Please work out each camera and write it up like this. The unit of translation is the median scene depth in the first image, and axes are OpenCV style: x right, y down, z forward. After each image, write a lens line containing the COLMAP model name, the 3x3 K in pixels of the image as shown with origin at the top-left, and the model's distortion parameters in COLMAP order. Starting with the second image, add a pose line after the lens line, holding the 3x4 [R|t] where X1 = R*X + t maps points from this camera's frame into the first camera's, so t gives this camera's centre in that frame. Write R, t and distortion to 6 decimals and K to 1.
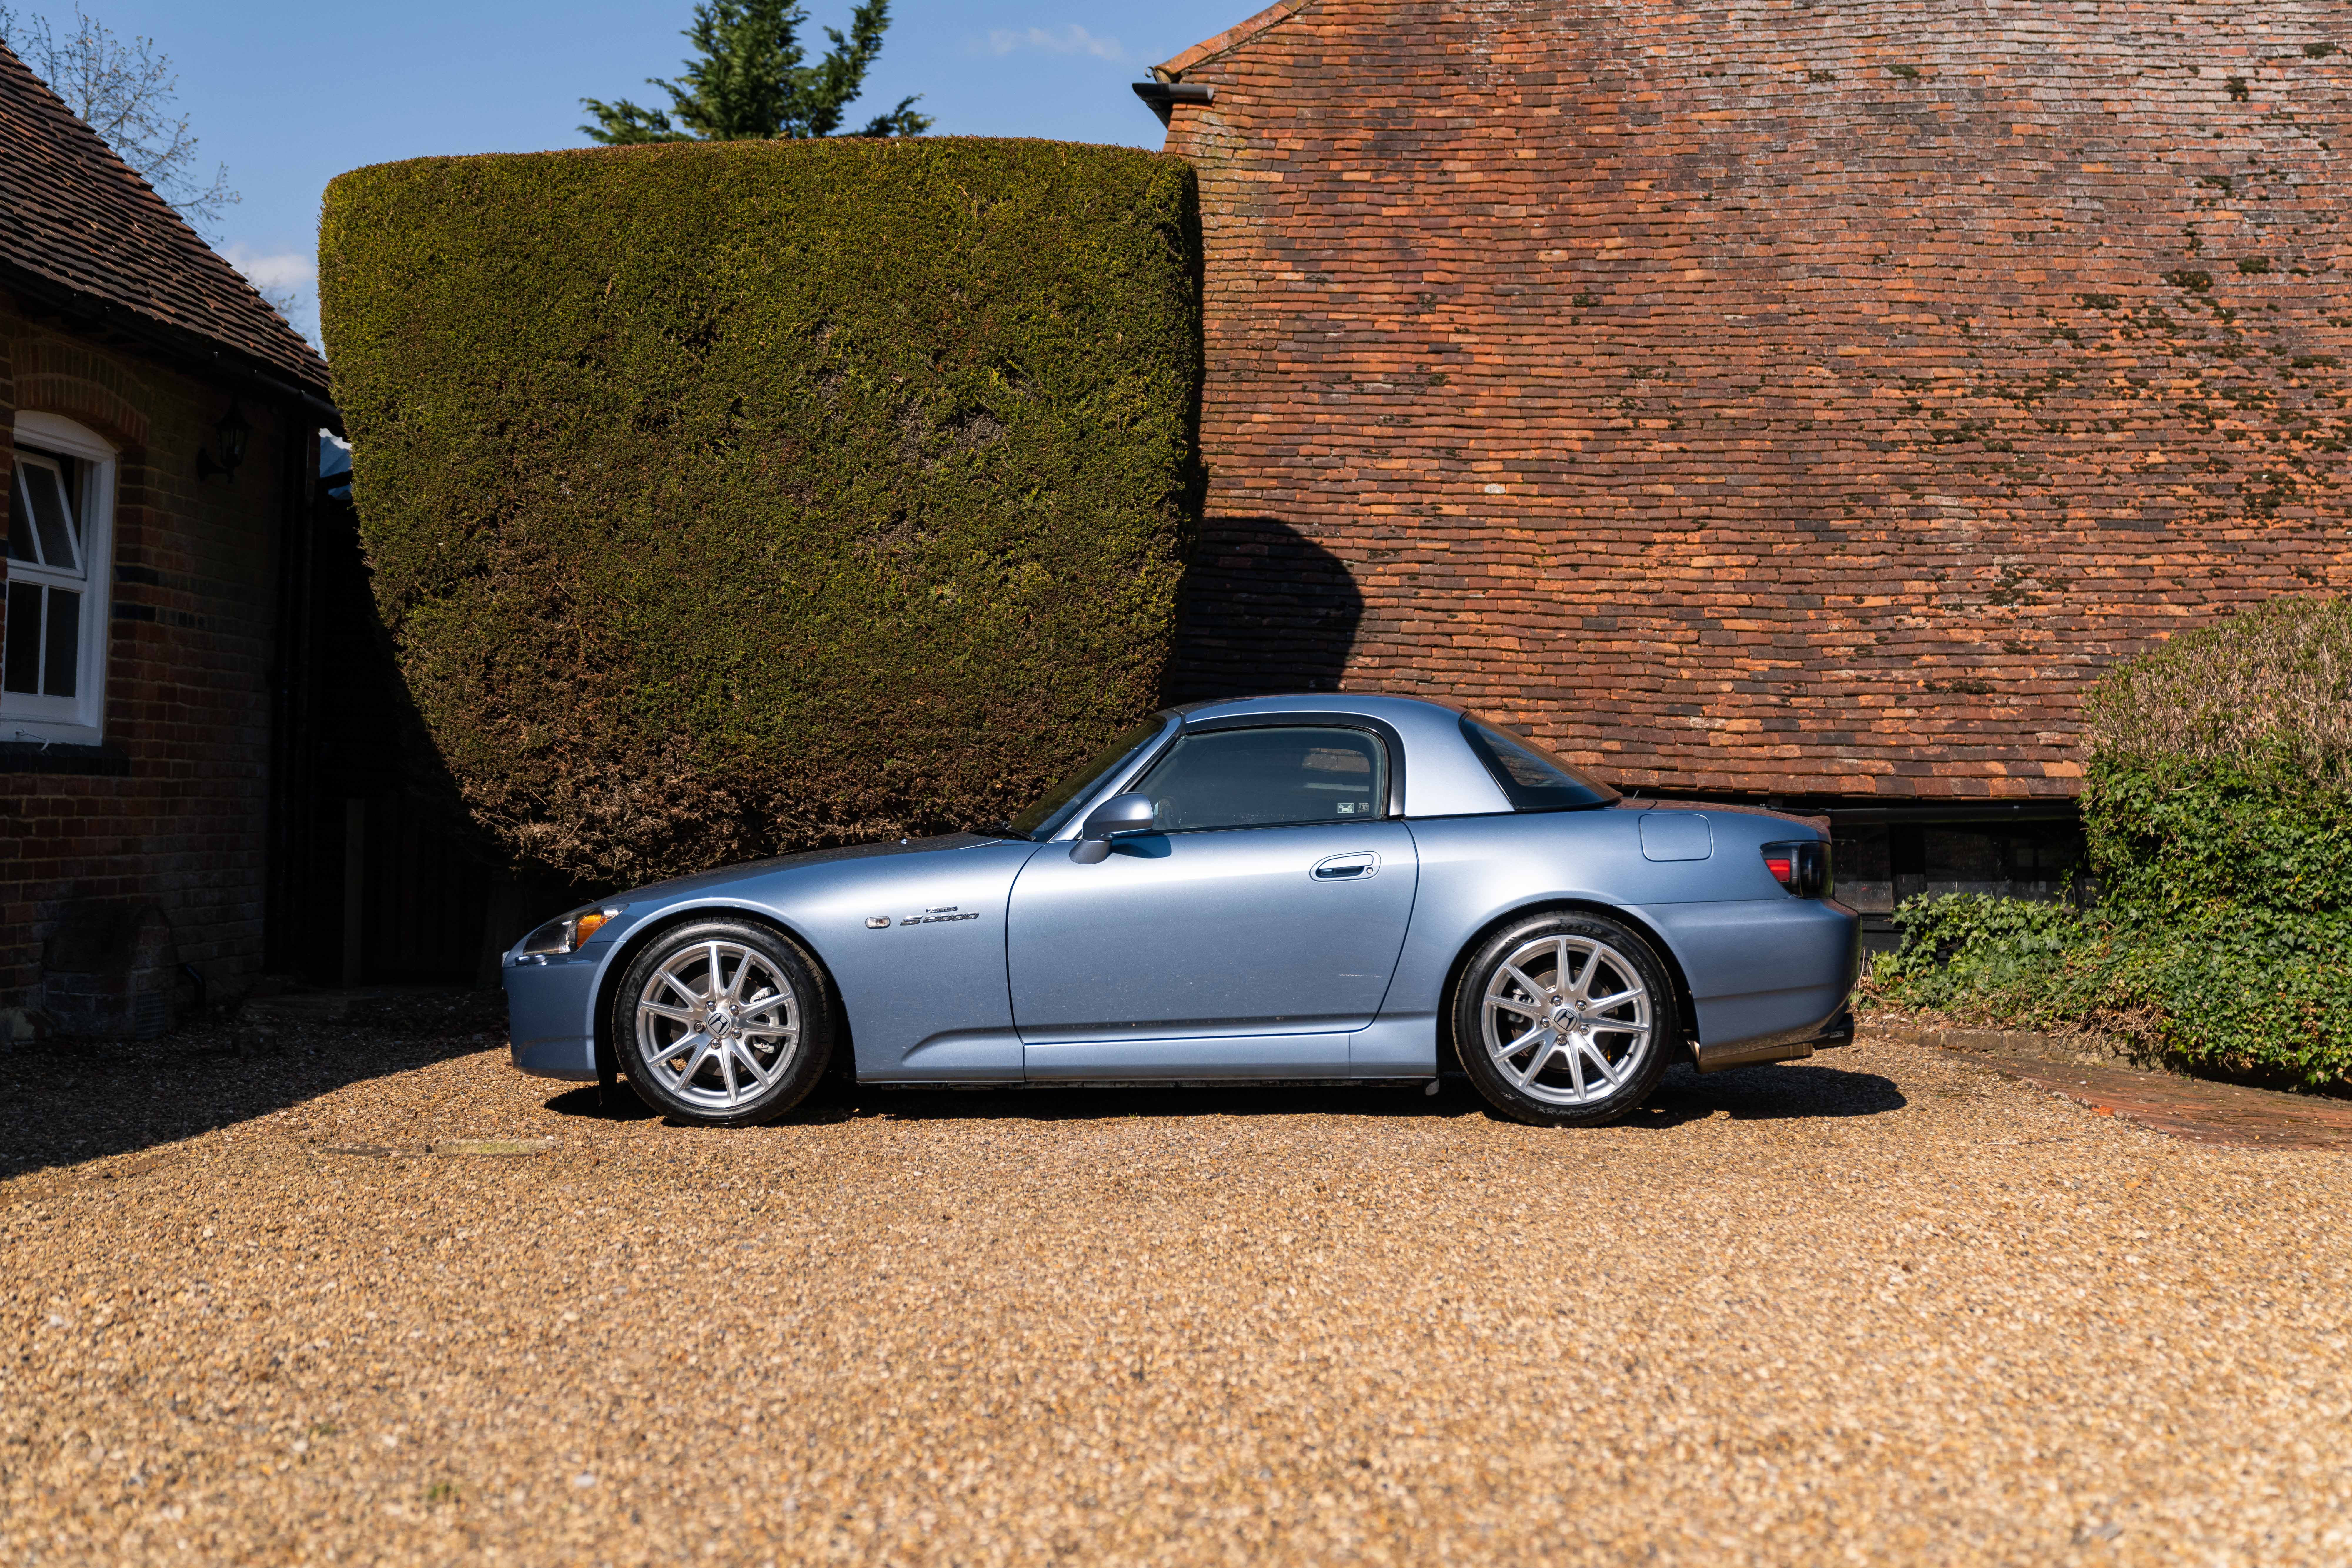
lens RADIAL K [[3134.3, 0, 1155.5], [0, 3134.3, 779.7], [0, 0, 1]] dist [0.005747, -0.003217]
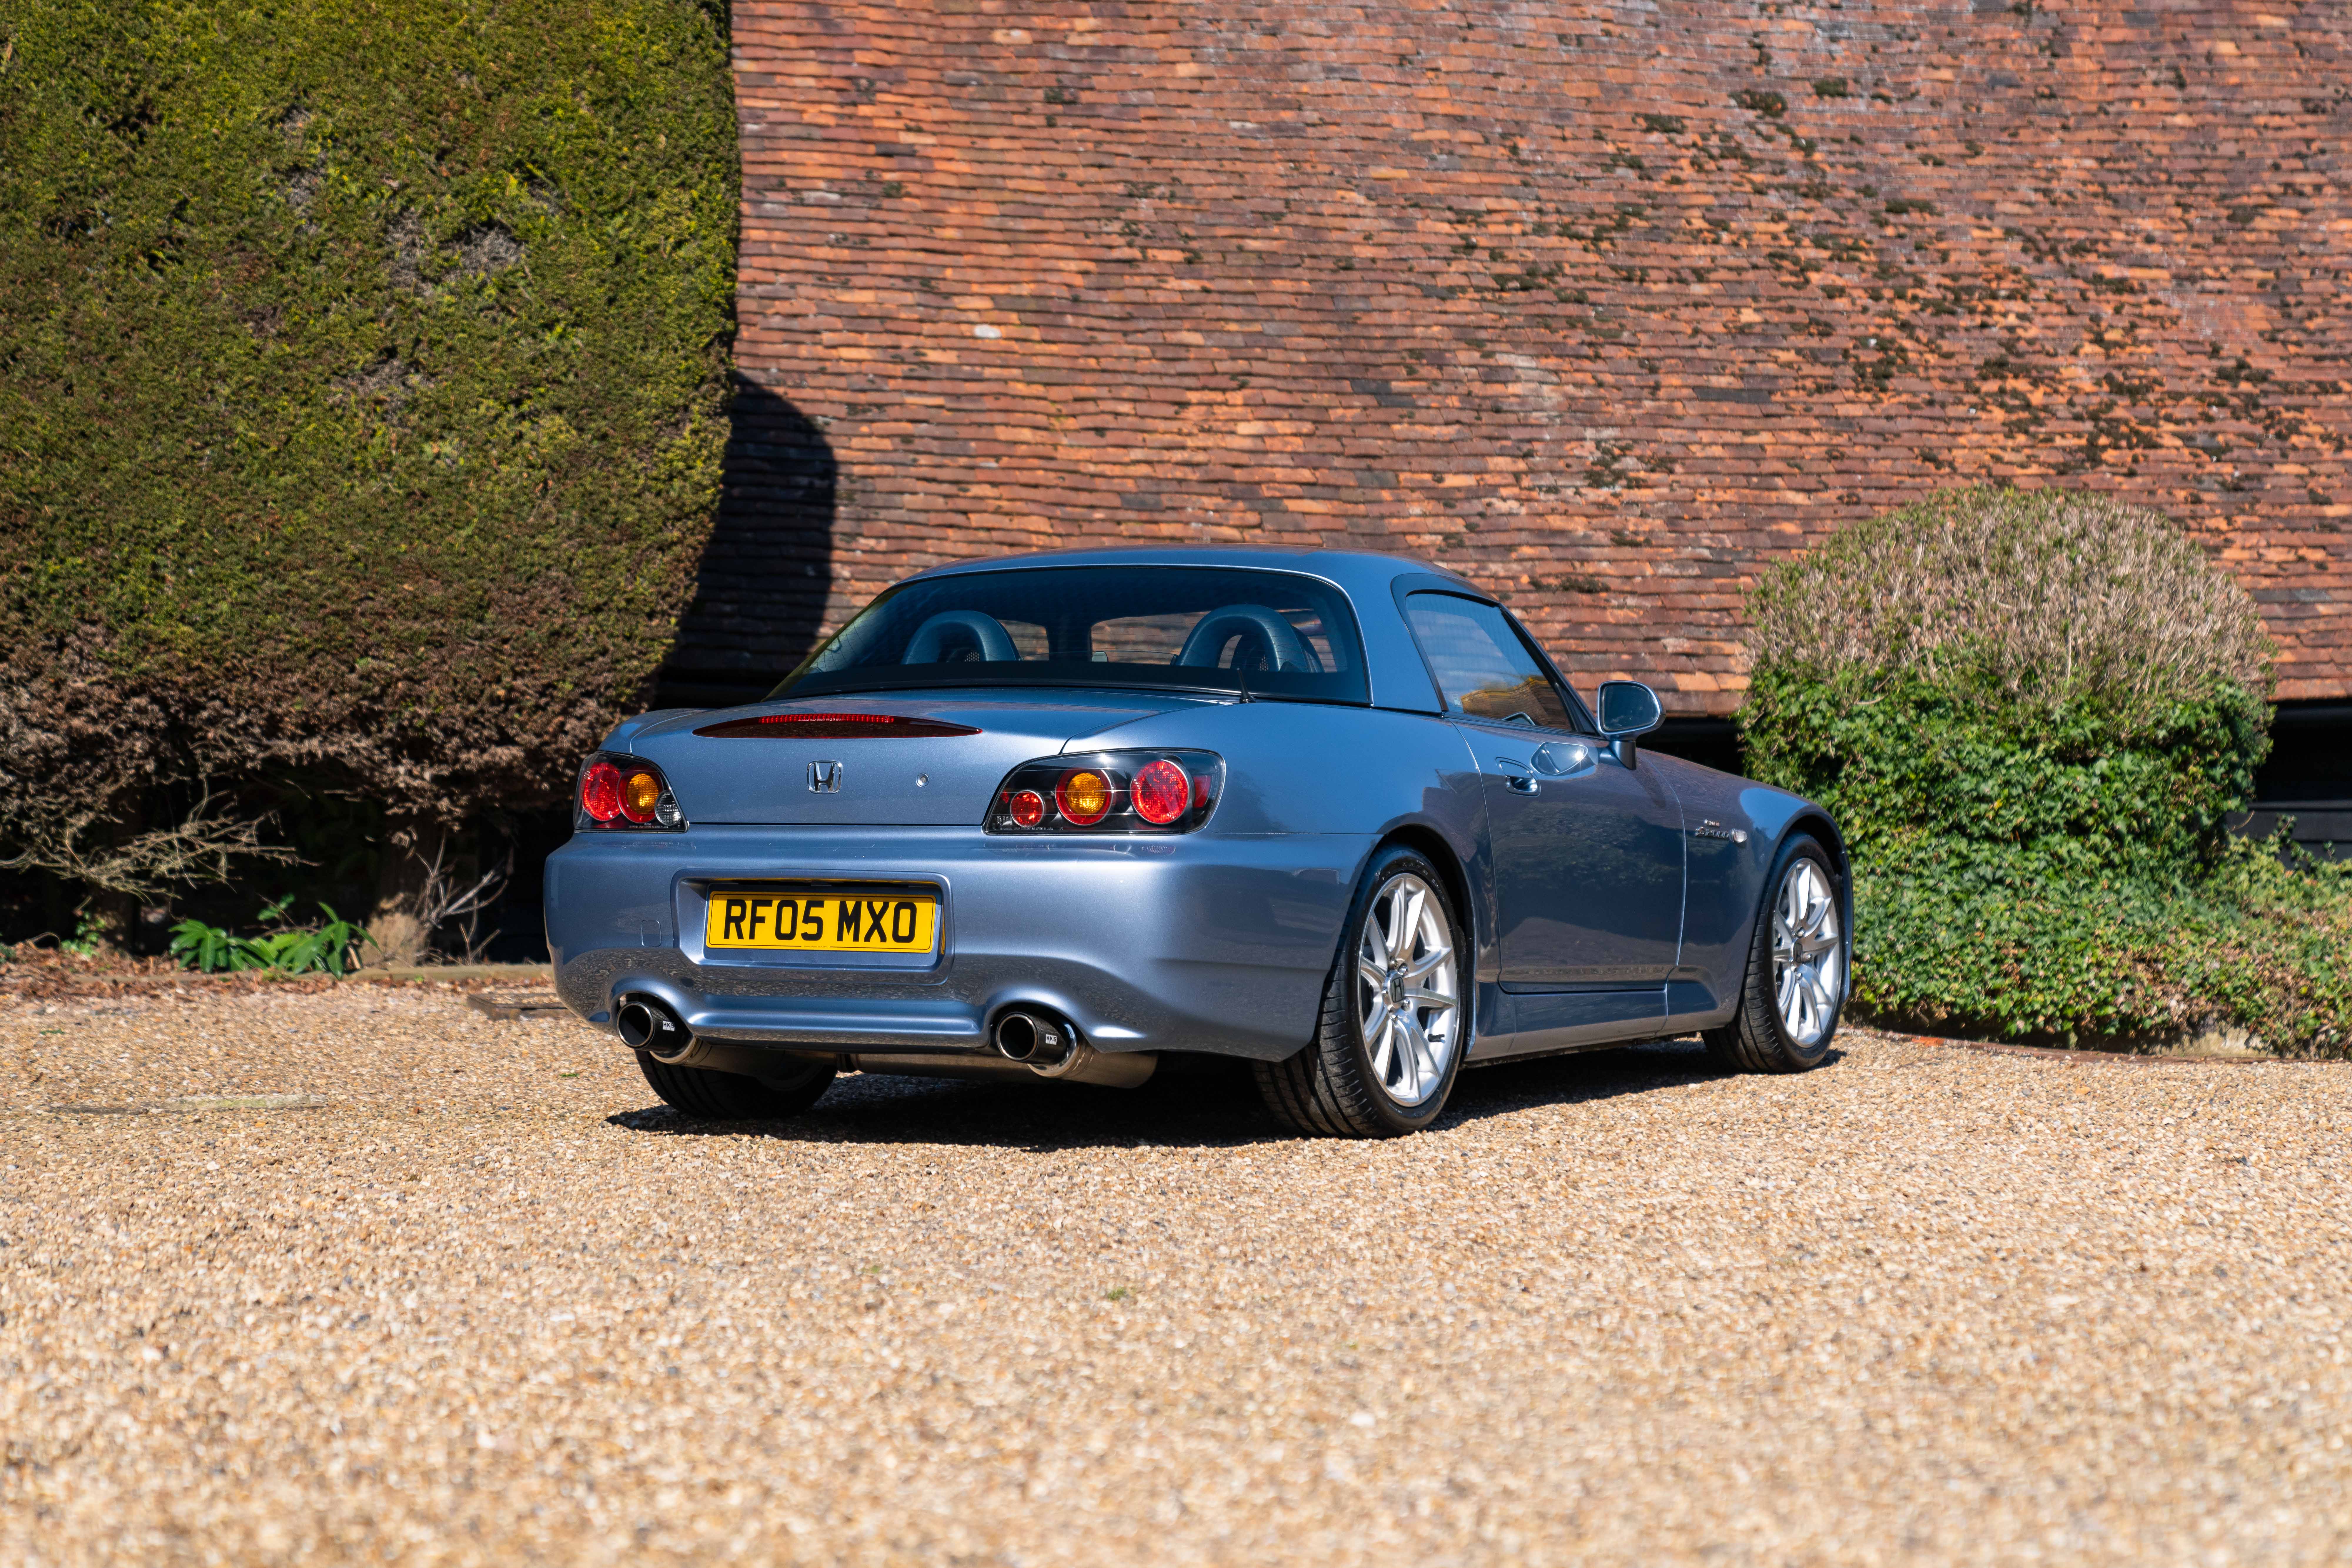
lens RADIAL K [[4533.9, 0, 1178.5], [0, 4533.9, 740.5], [0, 0, 1]] dist [0.019933, -0.097389]
pose [[0.962301, 0.002645, 0.271976, -0.169551], [-0.004091, 0.999980, 0.004748, 0.006810], [-0.271958, -0.005682, 0.962292, -0.141345]]
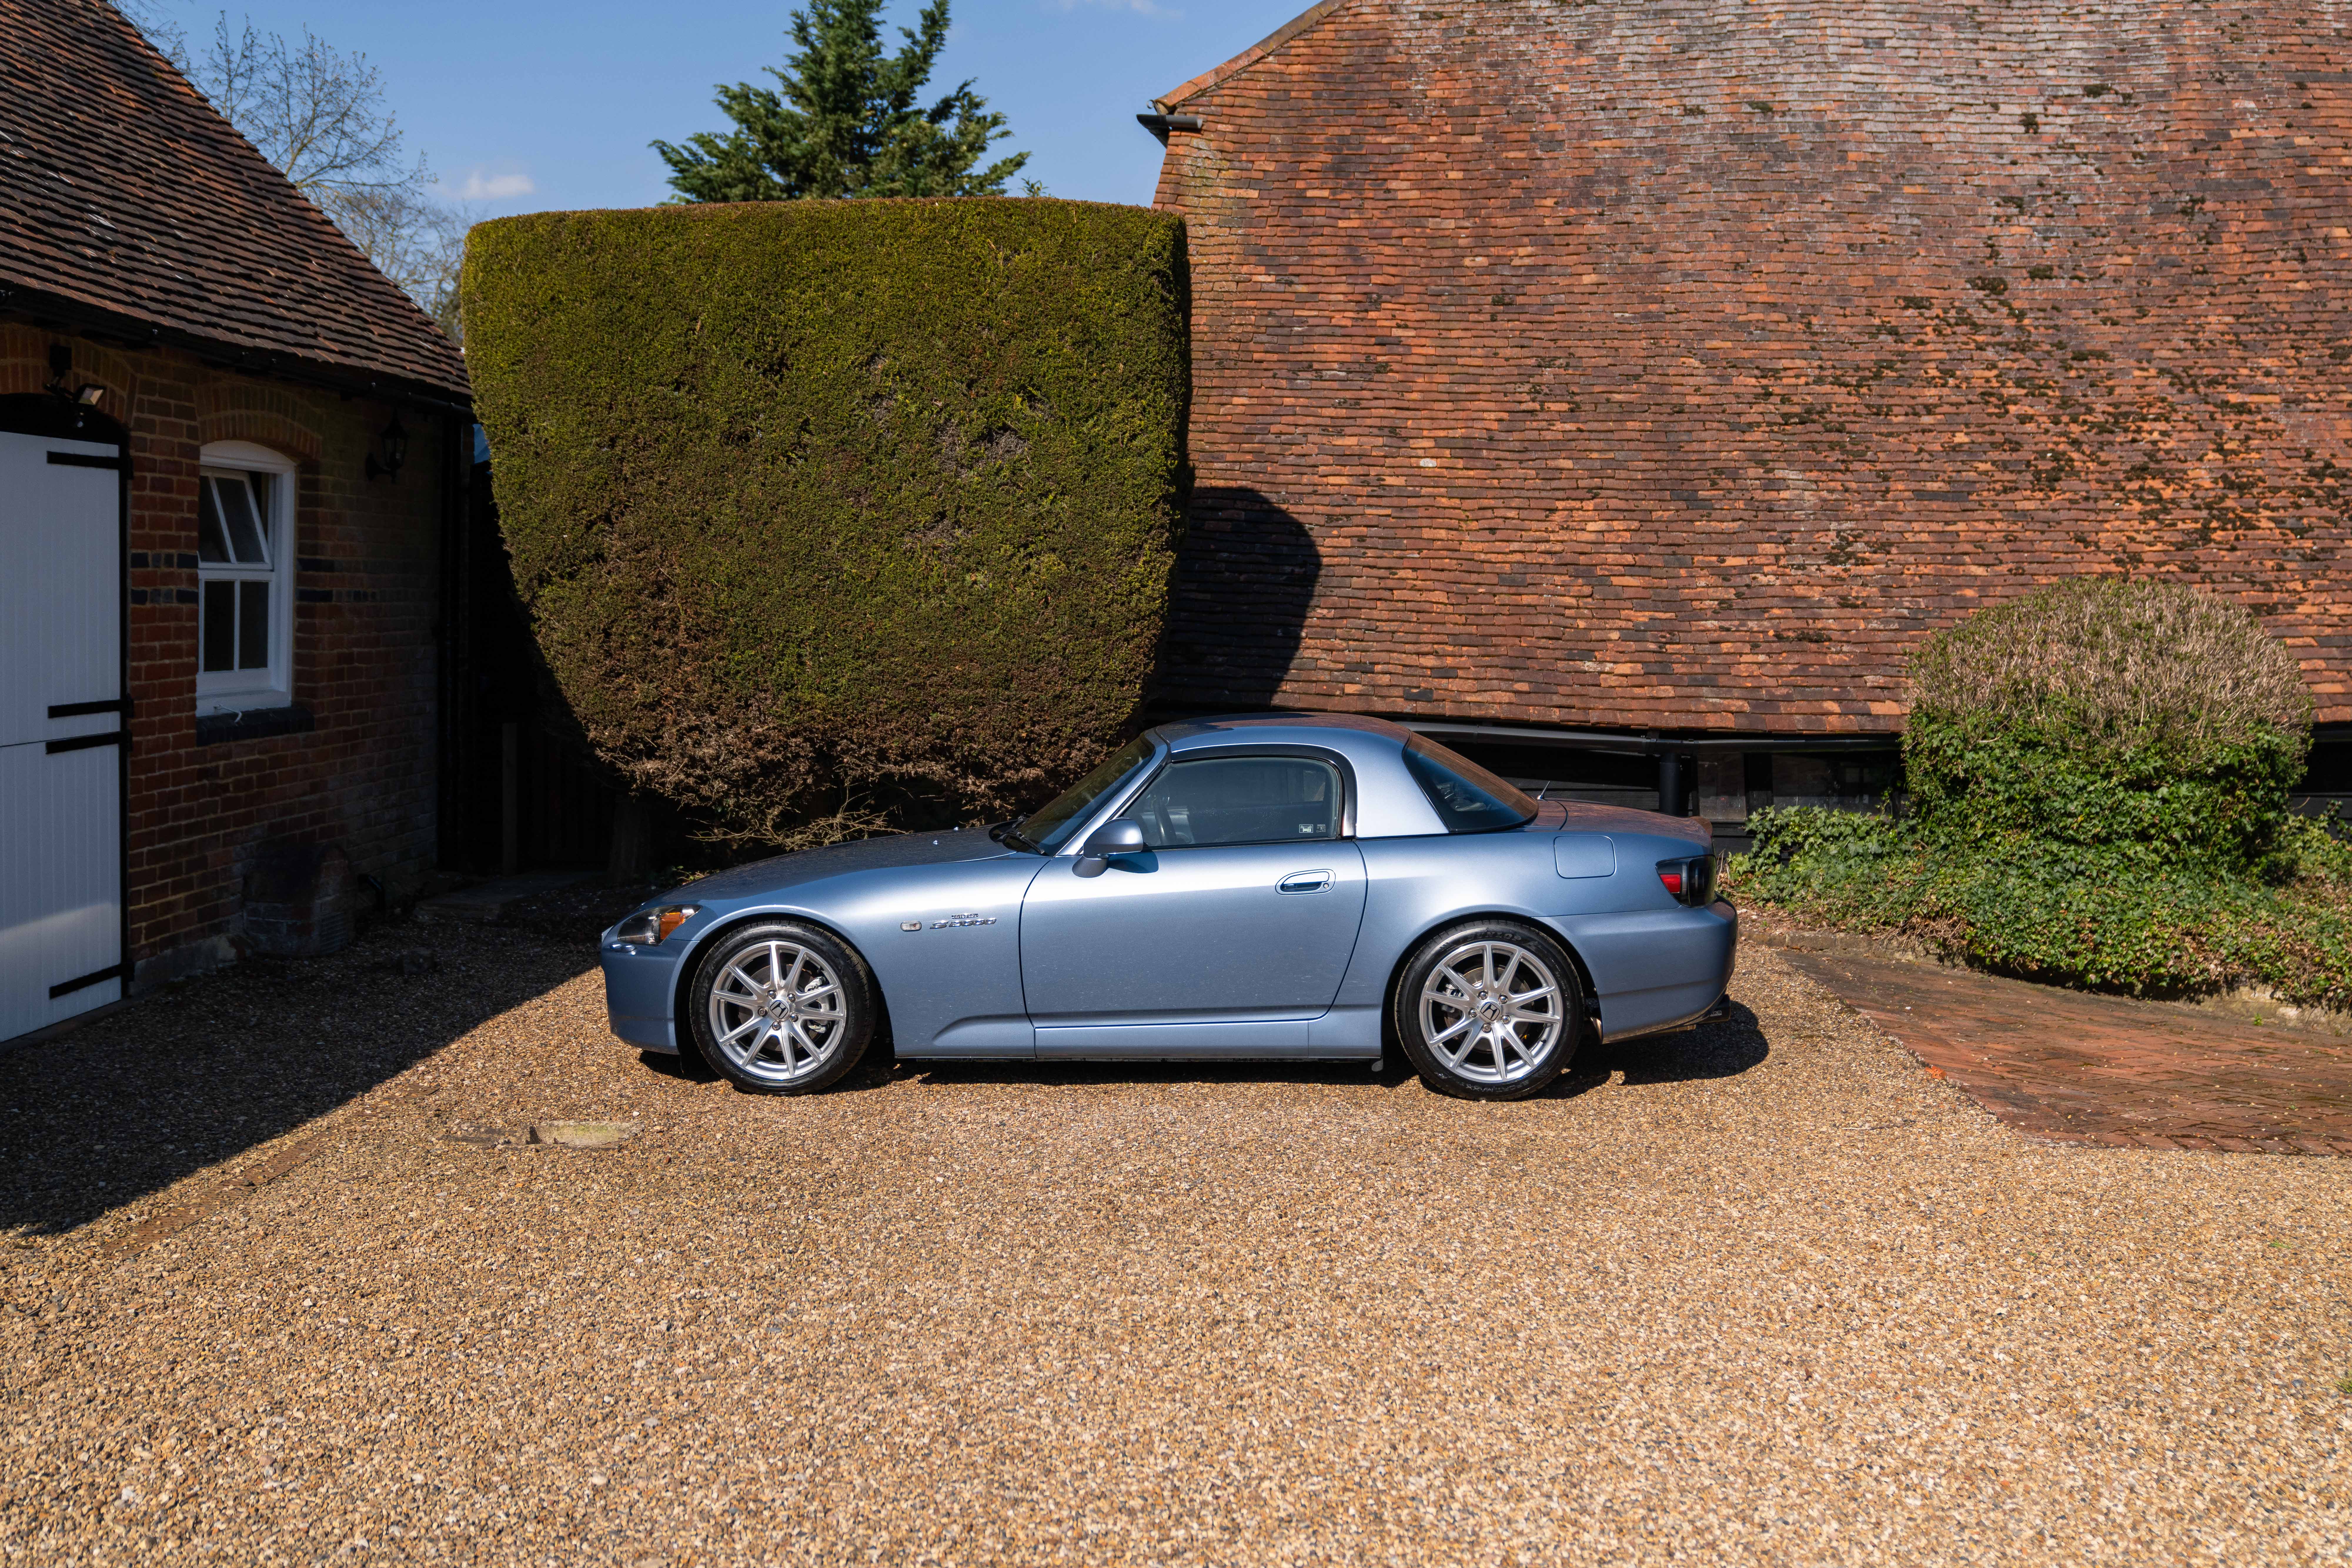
lens RADIAL K [[2339.1, 0, 1169.0], [0, 2339.1, 779.1], [0, 0, 1]] dist [-0.013482, 0.018385]
pose [[0.999998, -0.000237, 0.001953, 0.004360], [0.000064, 0.996134, 0.087852, -0.052148], [-0.001967, -0.087852, 0.996132, 0.073438]]
